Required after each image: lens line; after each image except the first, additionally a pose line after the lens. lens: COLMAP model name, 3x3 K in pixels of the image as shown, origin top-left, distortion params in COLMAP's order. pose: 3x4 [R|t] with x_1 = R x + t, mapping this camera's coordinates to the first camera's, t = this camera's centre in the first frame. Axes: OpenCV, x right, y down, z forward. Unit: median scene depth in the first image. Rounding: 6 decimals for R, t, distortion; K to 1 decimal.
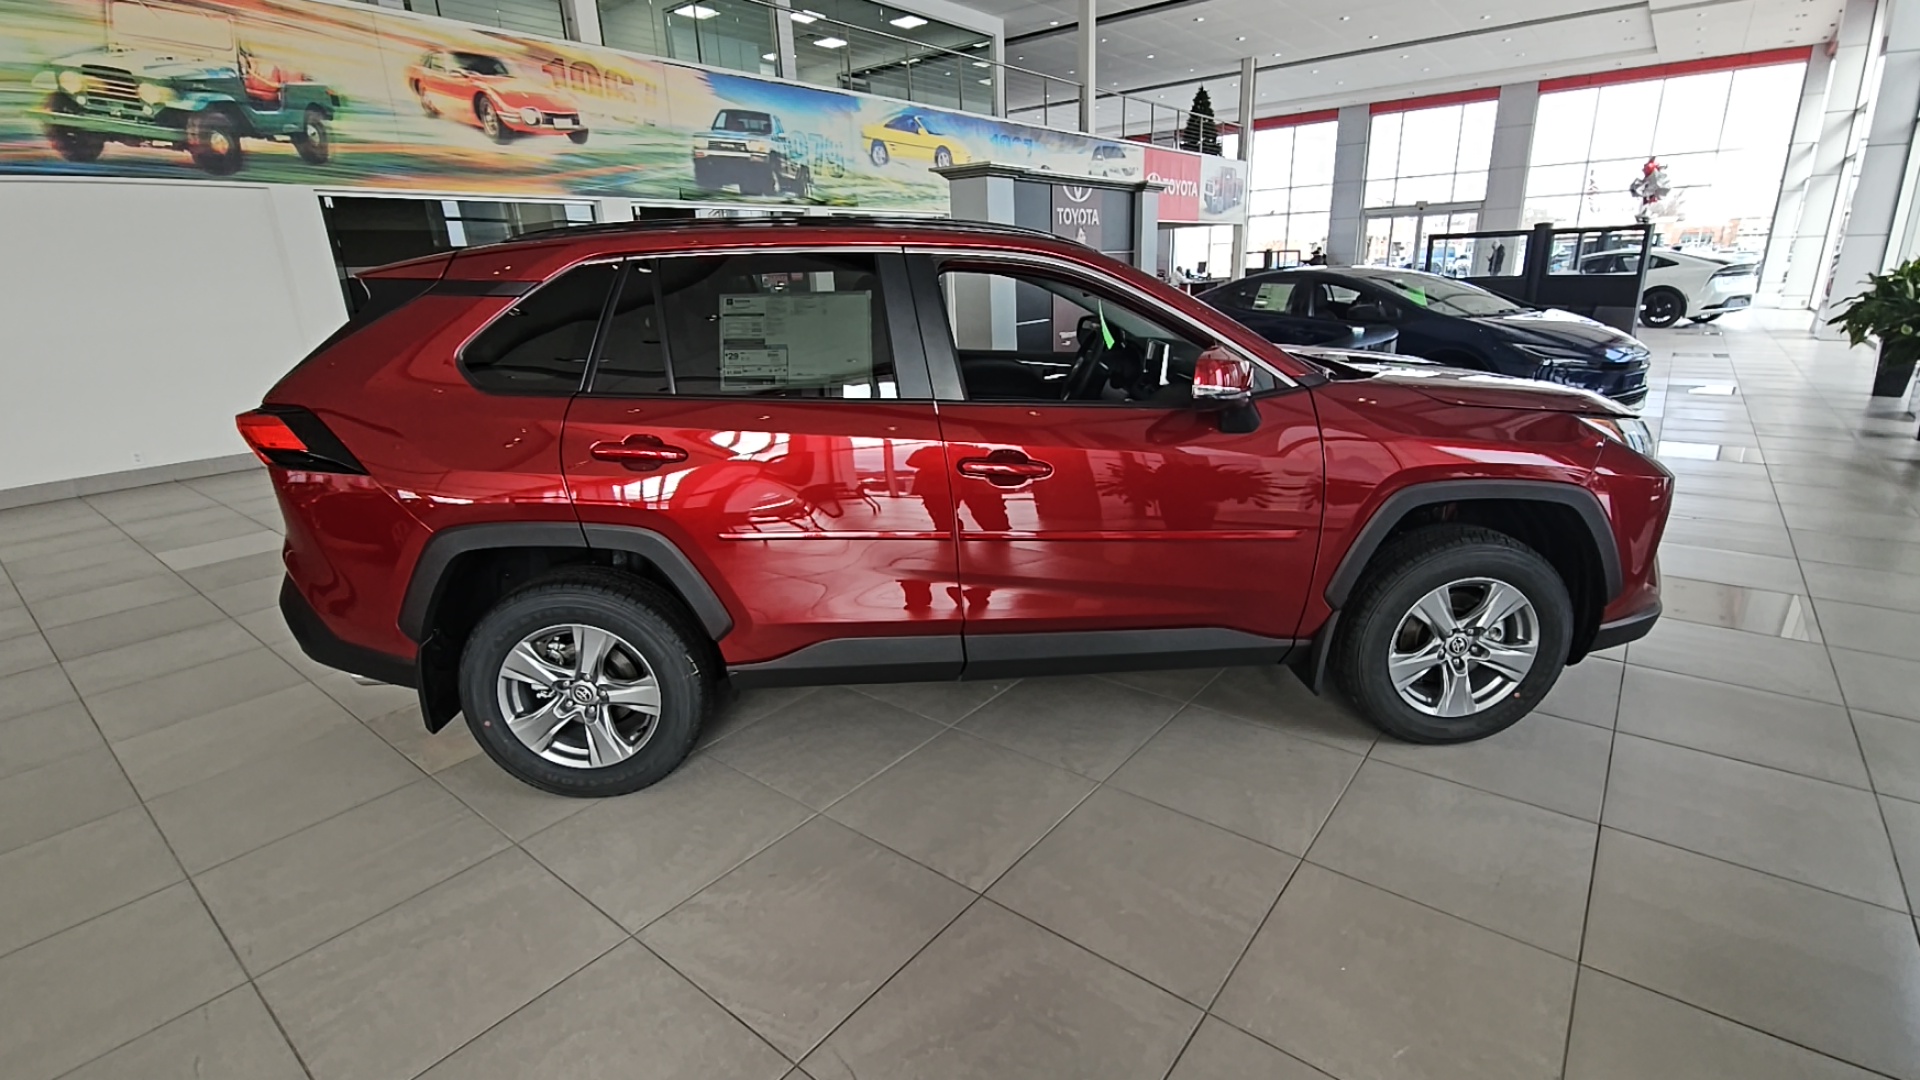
lens RADIAL K [[856.4, 0, 975.7], [0, 856.4, 537.3], [0, 0, 1]] dist [0.014453, -0.011923]
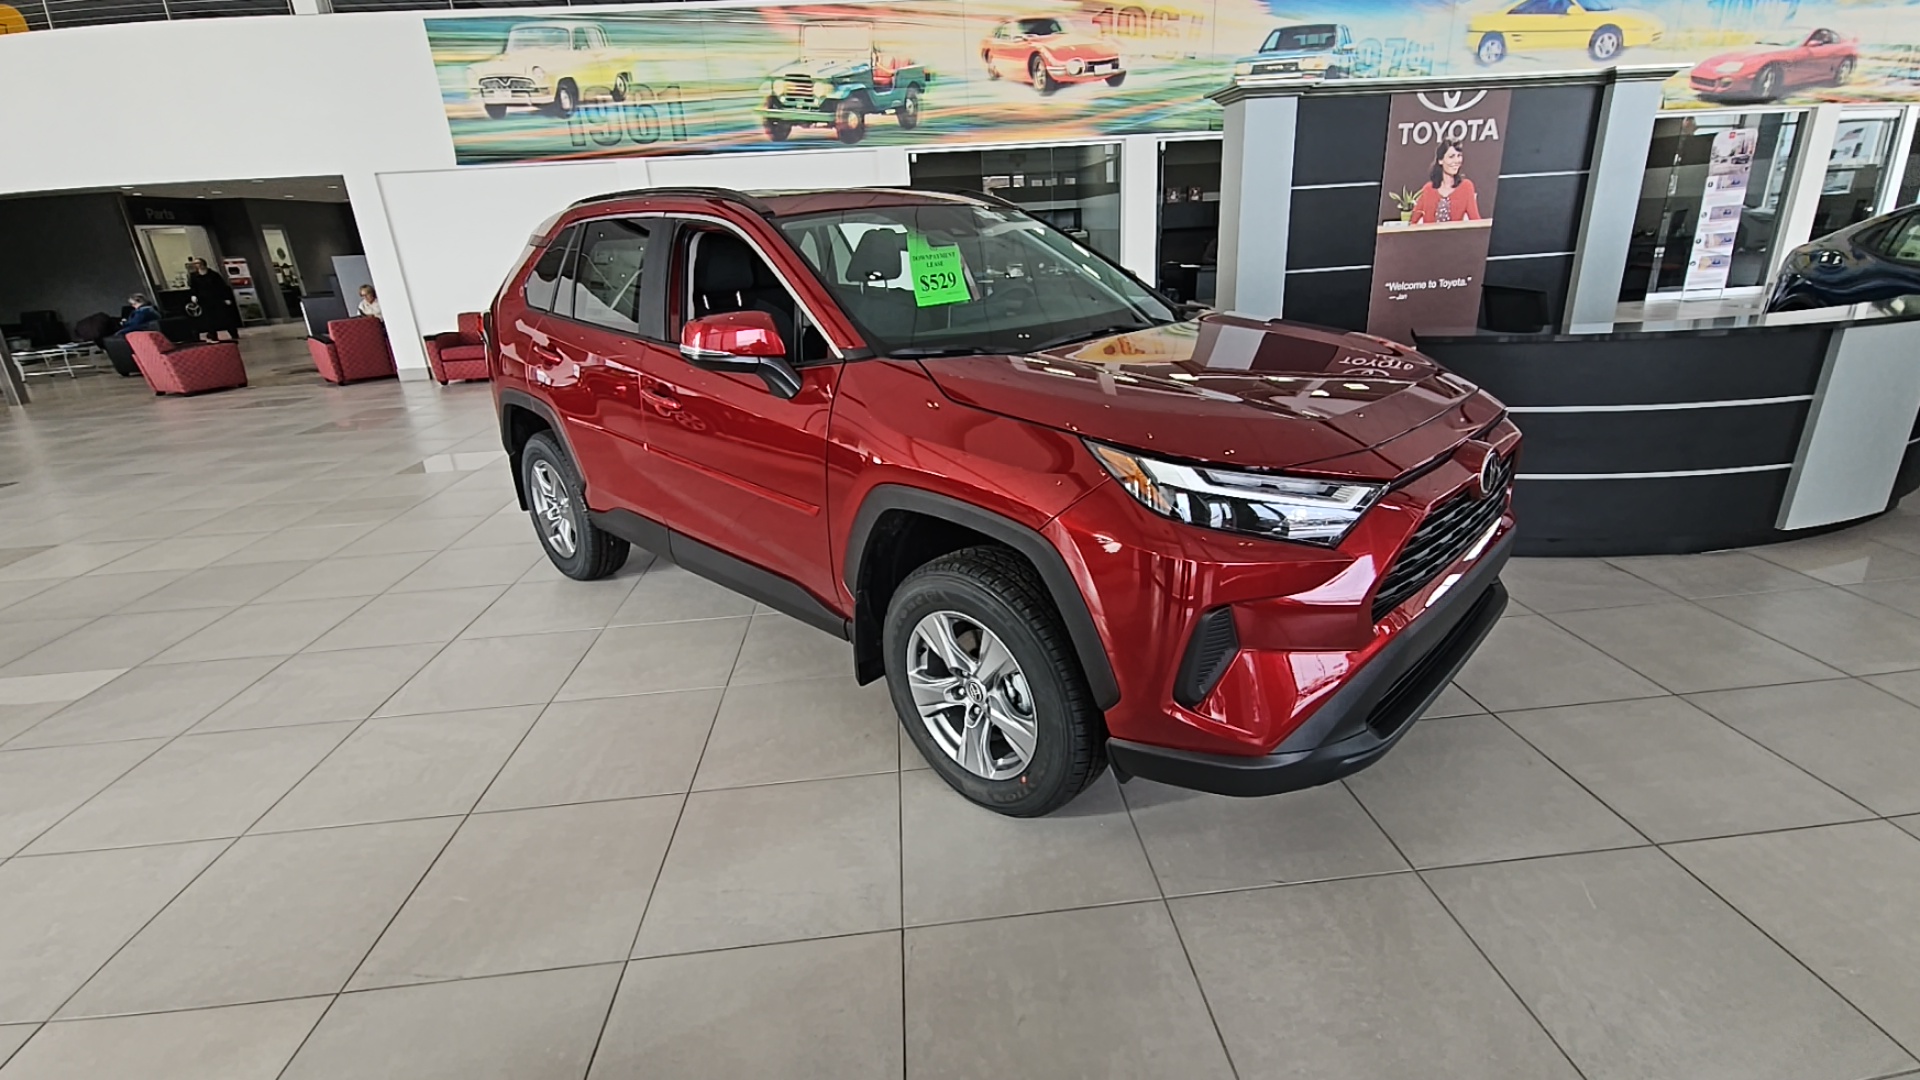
lens RADIAL K [[858.1, 0, 970.9], [0, 858.1, 540.7], [0, 0, 1]] dist [-0.001123, -0.000320]
pose [[0.687148, 0.250271, -0.682050, 0.305771], [-0.192286, 0.967965, 0.161461, -0.042558], [0.700610, 0.020201, 0.713259, 0.111647]]
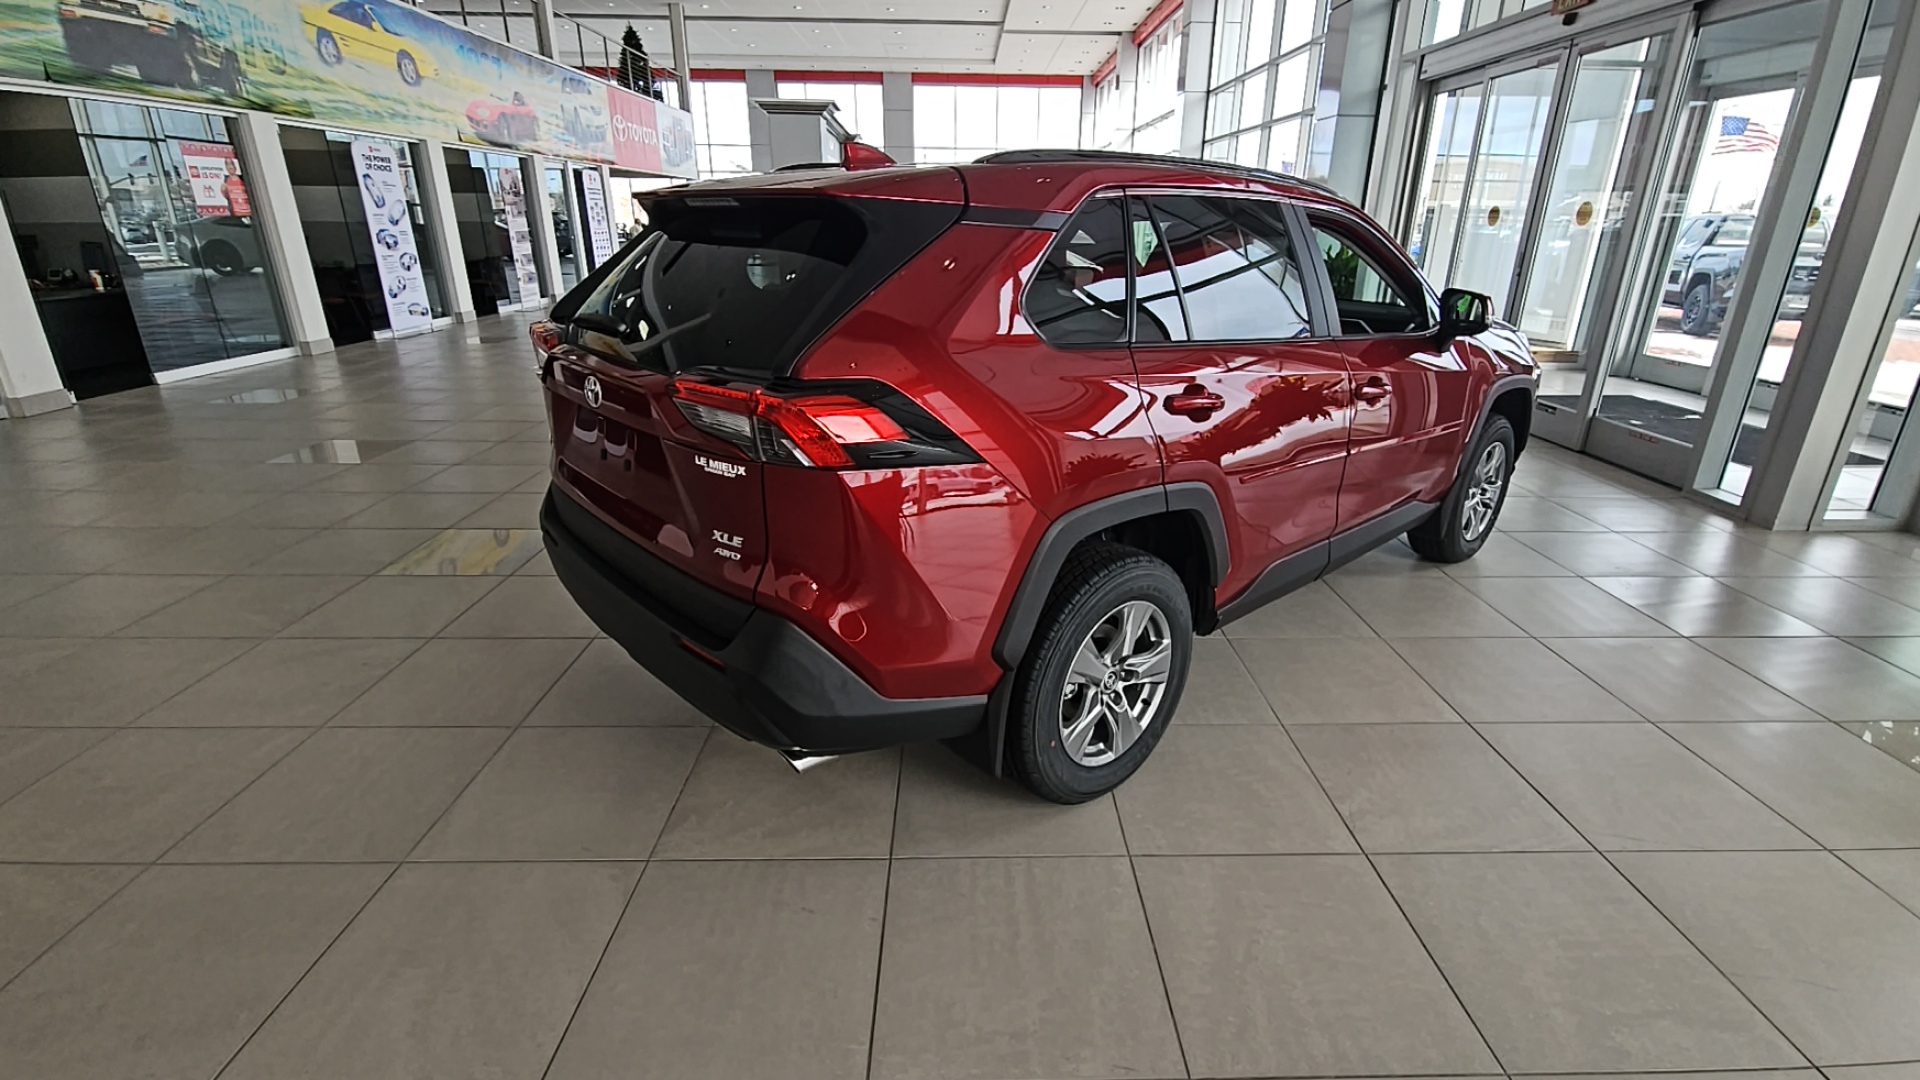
lens RADIAL K [[858.1, 0, 970.9], [0, 858.1, 540.7], [0, 0, 1]] dist [-0.001123, -0.000320]
pose [[0.769822, -0.180530, 0.612196, -0.299331], [0.149117, 0.983492, 0.102511, -0.024452], [-0.620596, 0.012373, 0.784033, 0.098906]]
